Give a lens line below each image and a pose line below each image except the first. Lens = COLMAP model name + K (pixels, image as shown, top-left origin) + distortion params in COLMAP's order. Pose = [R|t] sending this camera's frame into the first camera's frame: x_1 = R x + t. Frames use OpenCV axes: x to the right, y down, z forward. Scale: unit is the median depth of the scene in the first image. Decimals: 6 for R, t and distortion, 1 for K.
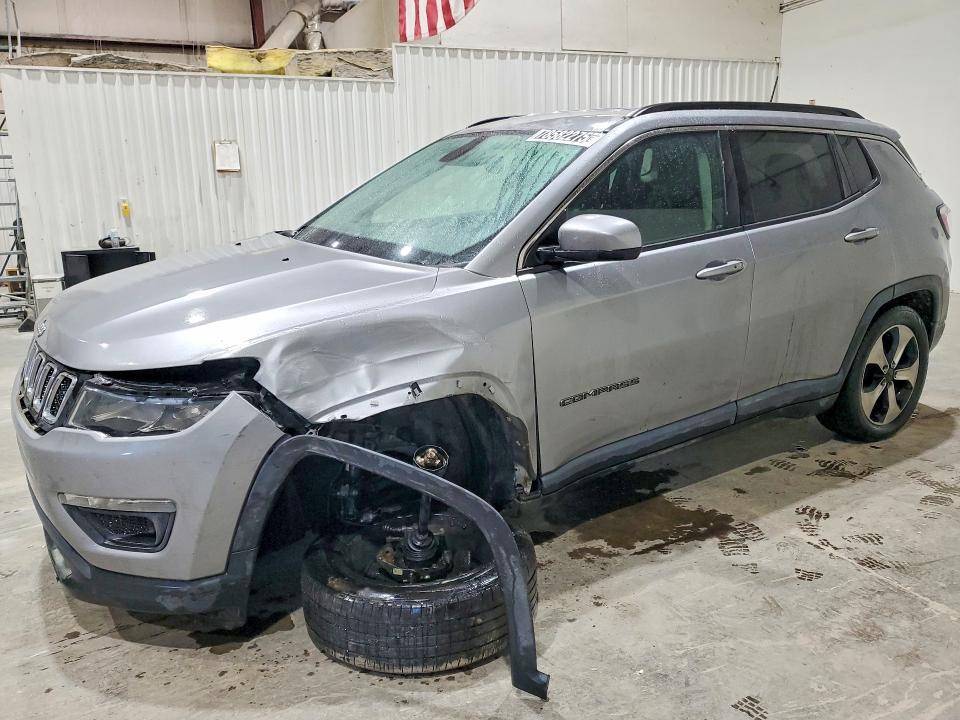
lens RADIAL K [[744.0, 0, 477.5], [0, 744.0, 358.7], [0, 0, 1]] dist [0.011357, 0.011872]
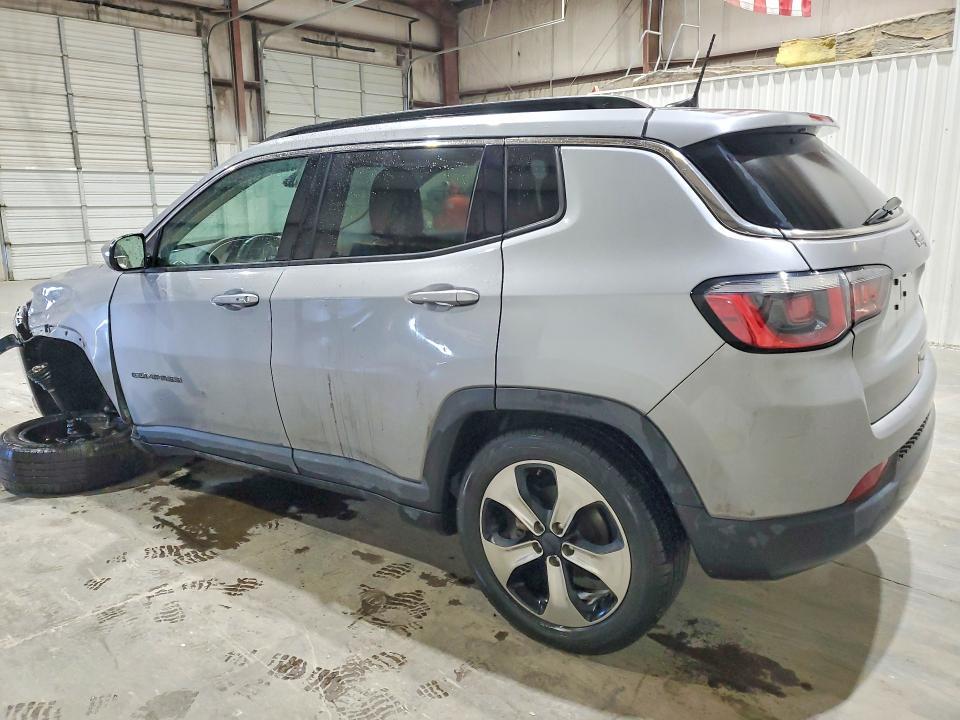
lens RADIAL K [[744.0, 0, 477.5], [0, 744.0, 358.7], [0, 0, 1]] dist [0.011357, 0.011872]
pose [[0.371932, 0.224481, -0.900708, 1.260596], [-0.208981, 0.965658, 0.154373, -0.245120], [0.904430, 0.130815, 0.406071, 0.836060]]
